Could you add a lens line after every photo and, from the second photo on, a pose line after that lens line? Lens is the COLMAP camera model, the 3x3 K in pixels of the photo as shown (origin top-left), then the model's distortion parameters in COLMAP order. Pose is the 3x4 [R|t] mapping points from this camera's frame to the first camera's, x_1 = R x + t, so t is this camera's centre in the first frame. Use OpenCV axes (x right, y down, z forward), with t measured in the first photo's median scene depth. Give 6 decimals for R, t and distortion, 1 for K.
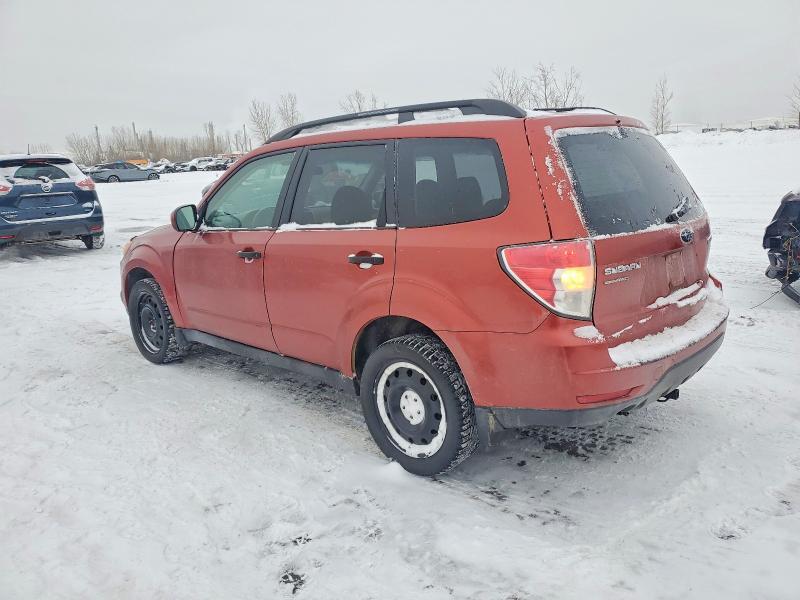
lens RADIAL K [[596.0, 0, 420.6], [0, 596.0, 304.3], [0, 0, 1]] dist [0.018104, -0.021143]
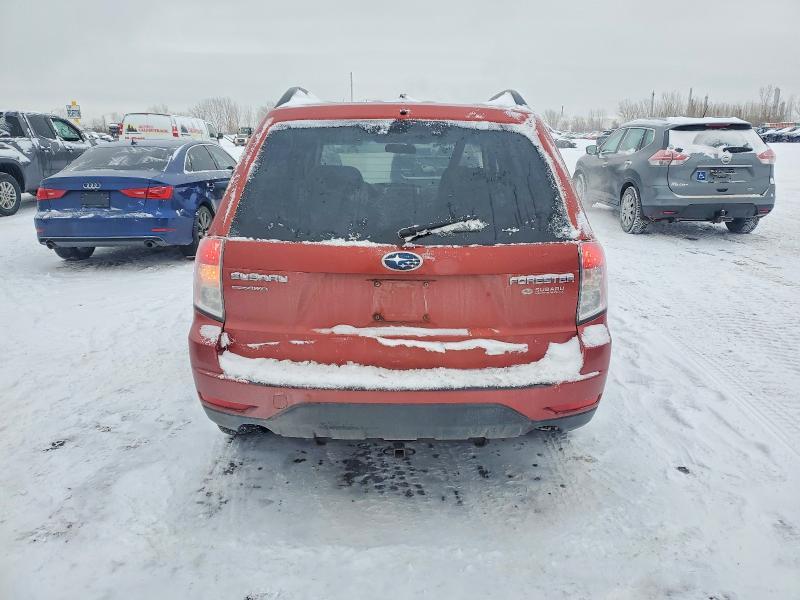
lens RADIAL K [[596.0, 0, 400.0], [0, 596.0, 298.5], [0, 0, 1]] dist [0.018104, -0.021143]
pose [[0.695968, 0.224765, -0.681989, 0.965265], [-0.197440, 0.973041, 0.119201, -0.154629], [0.690396, 0.051692, 0.721583, 0.419907]]
